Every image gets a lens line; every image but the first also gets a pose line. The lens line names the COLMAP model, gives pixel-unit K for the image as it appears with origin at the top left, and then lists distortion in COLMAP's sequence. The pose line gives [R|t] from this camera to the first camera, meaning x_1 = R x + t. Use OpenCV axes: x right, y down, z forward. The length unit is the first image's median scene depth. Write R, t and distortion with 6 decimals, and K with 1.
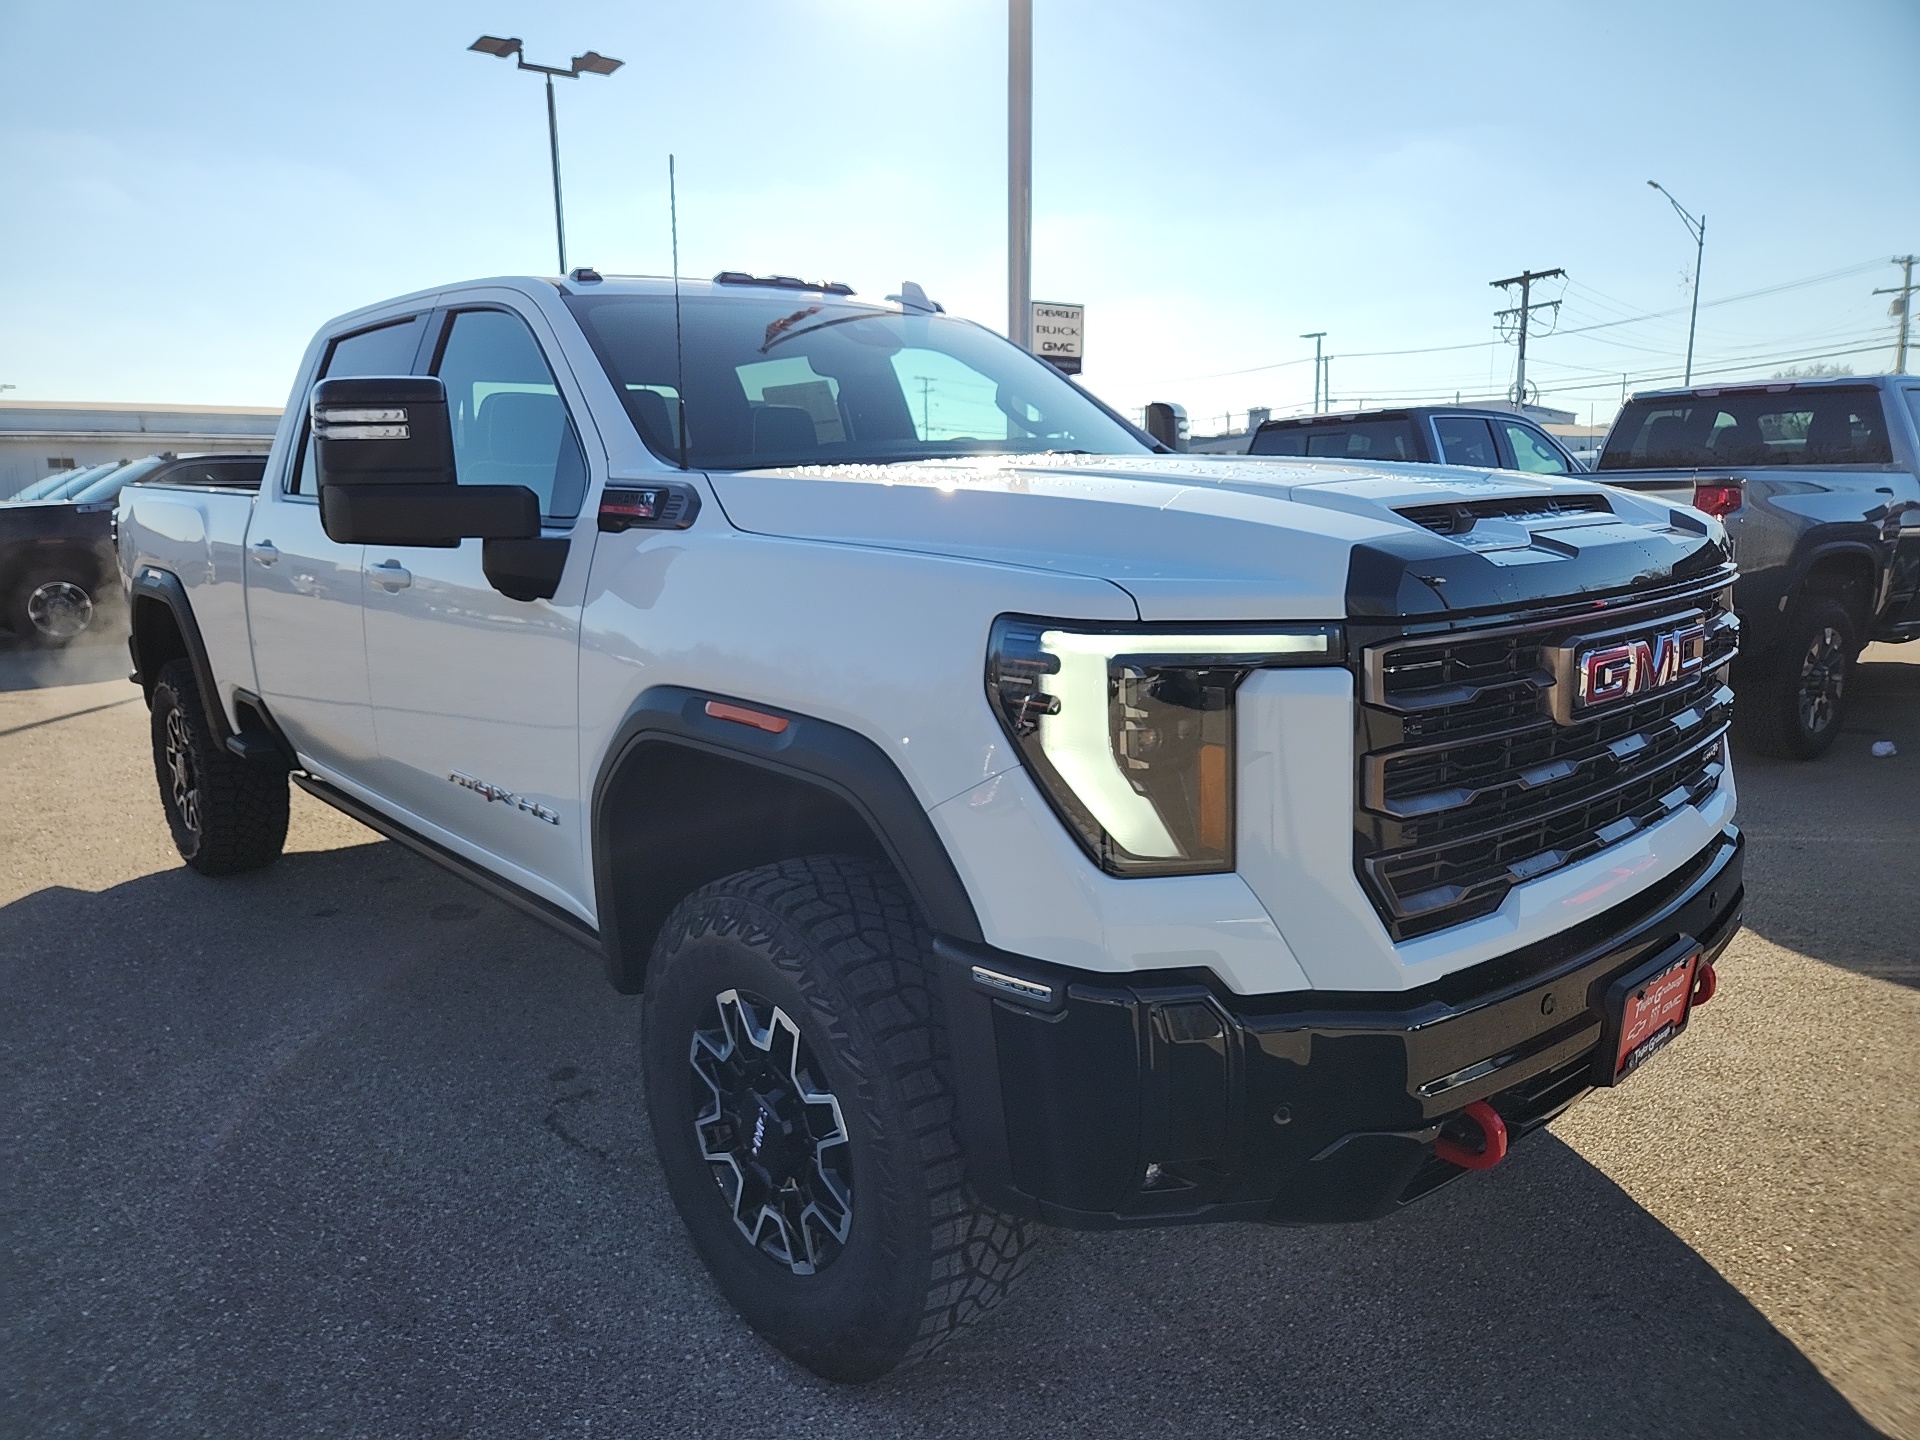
lens RADIAL K [[1375.2, 0, 920.7], [0, 1375.2, 719.7], [0, 0, 1]] dist [0.076591, -0.074904]
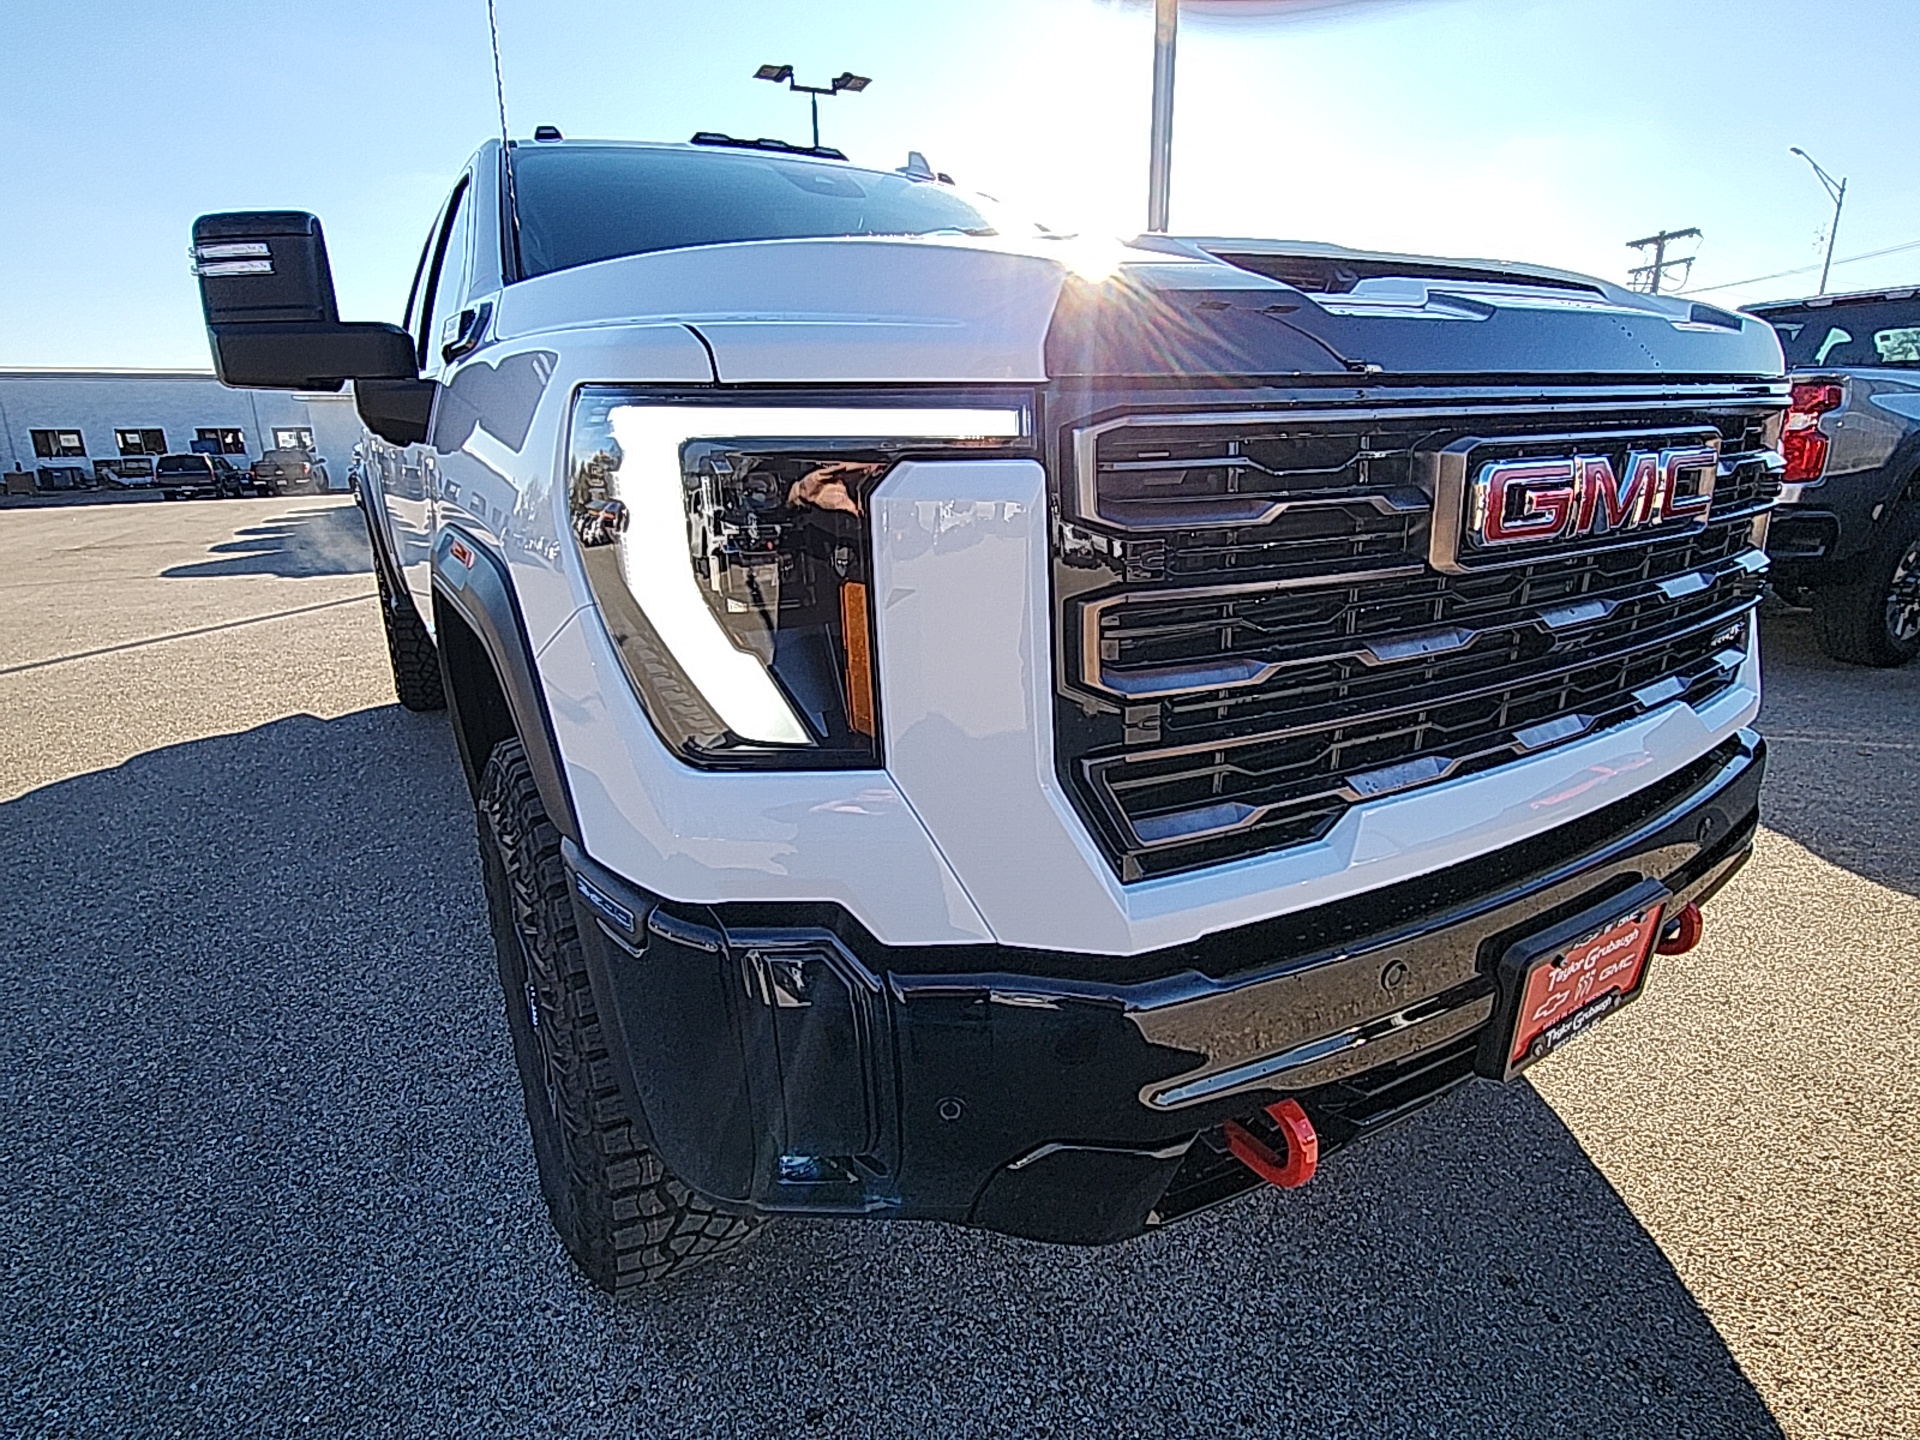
lens RADIAL K [[1017.3, 0, 949.6], [0, 1017.3, 707.6], [0, 0, 1]] dist [0.004928, -0.002317]
pose [[0.982106, 0.044140, -0.183085, 0.290080], [-0.027732, 0.995443, 0.091234, 0.027495], [0.186278, -0.084524, 0.978855, 0.428138]]
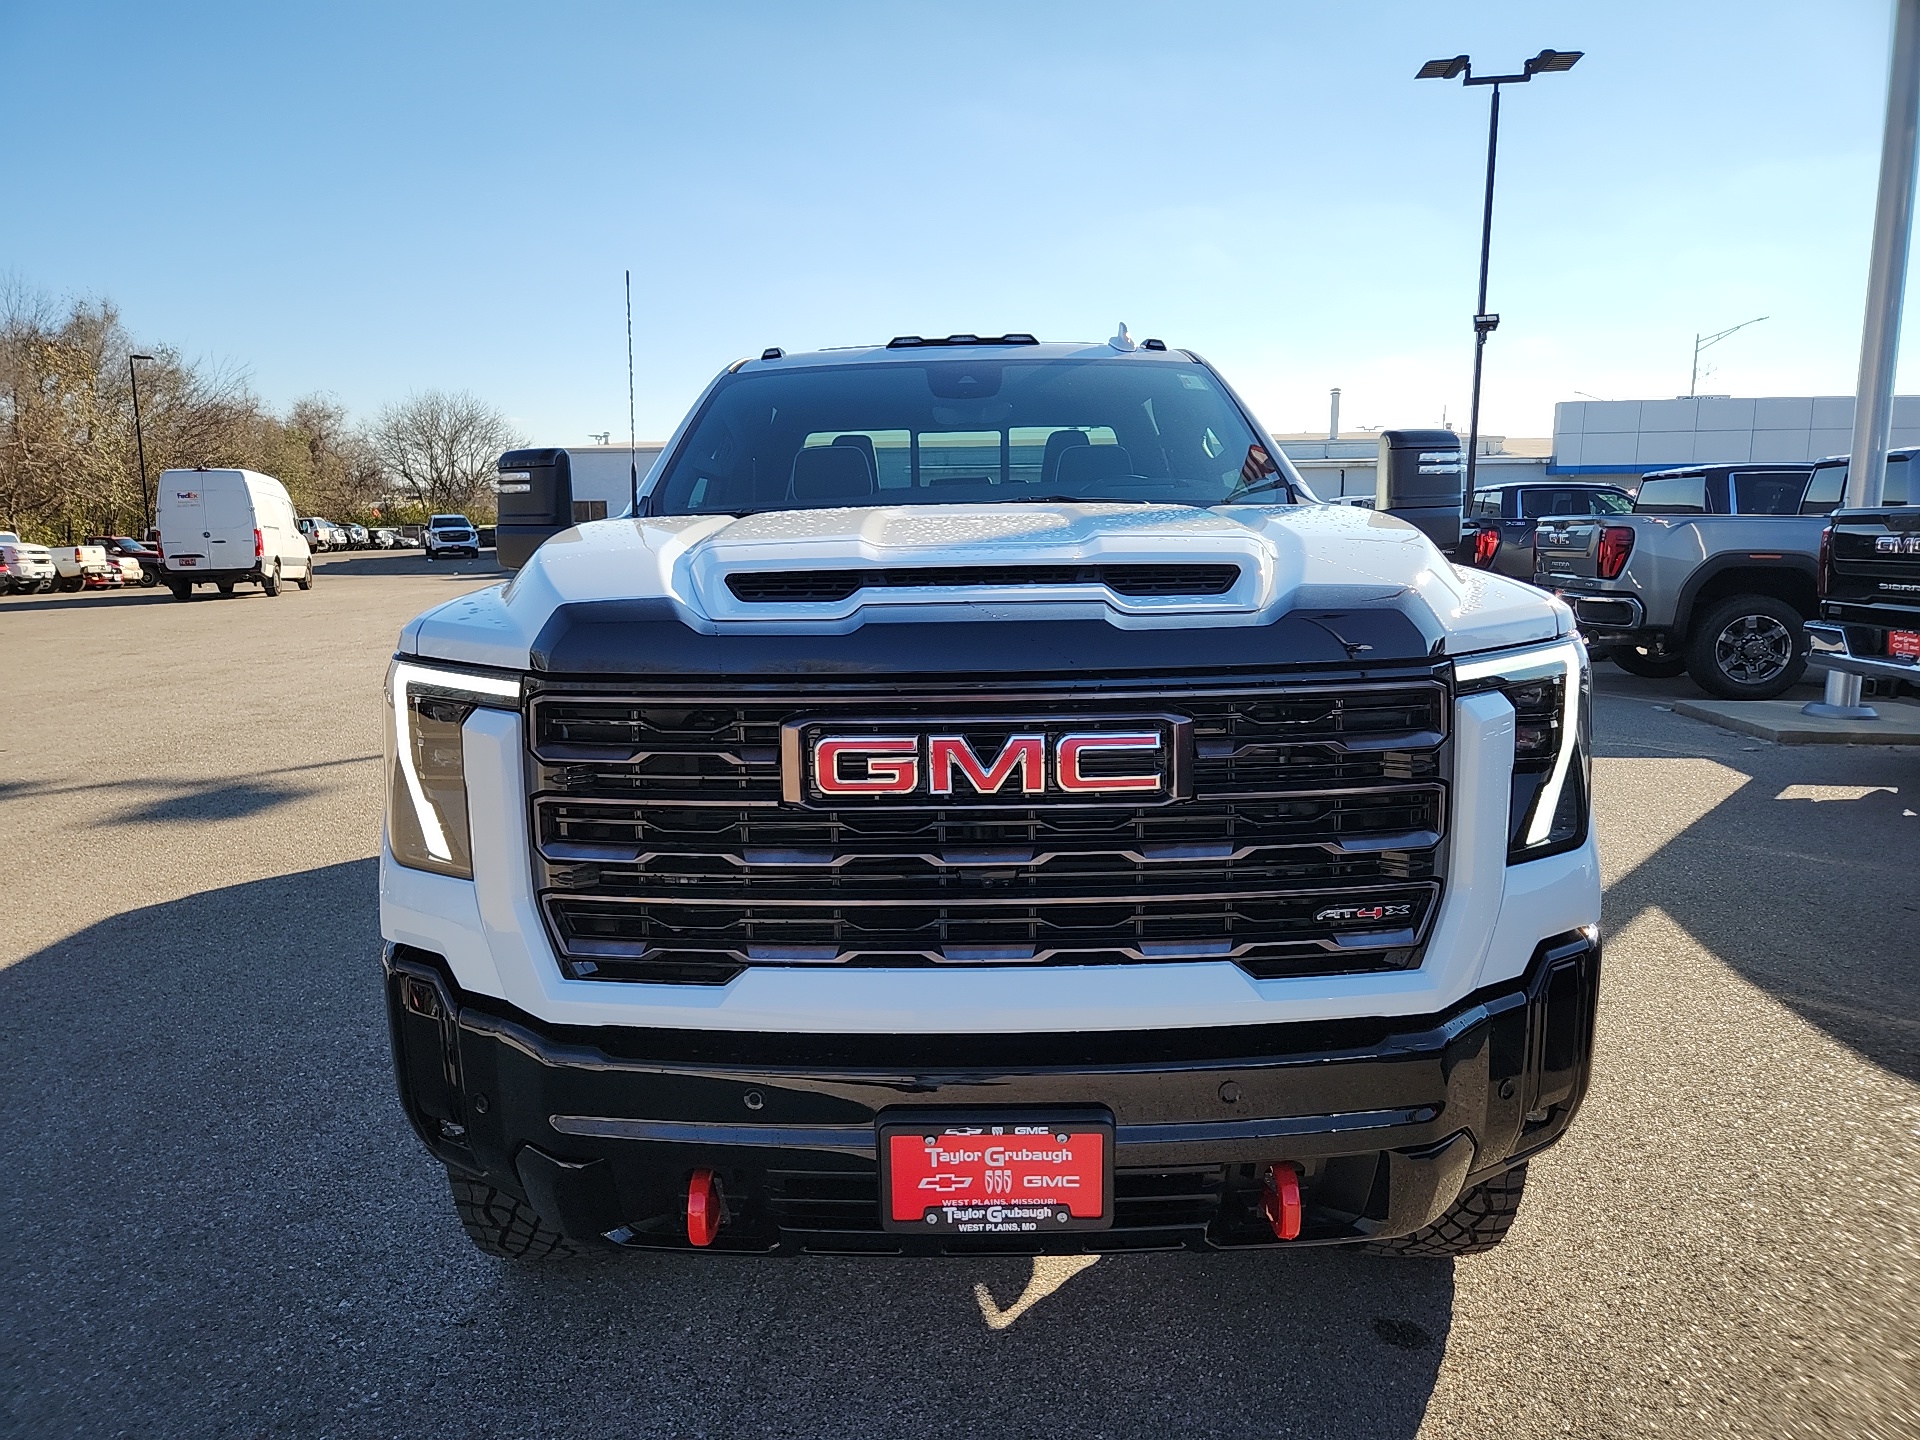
lens RADIAL K [[1375.2, 0, 920.7], [0, 1375.2, 719.7], [0, 0, 1]] dist [0.076591, -0.074904]
pose [[0.707157, 0.113734, -0.697849, 1.056896], [-0.122332, 0.991774, 0.037675, -0.091968], [0.696393, 0.058727, 0.715254, 0.353299]]
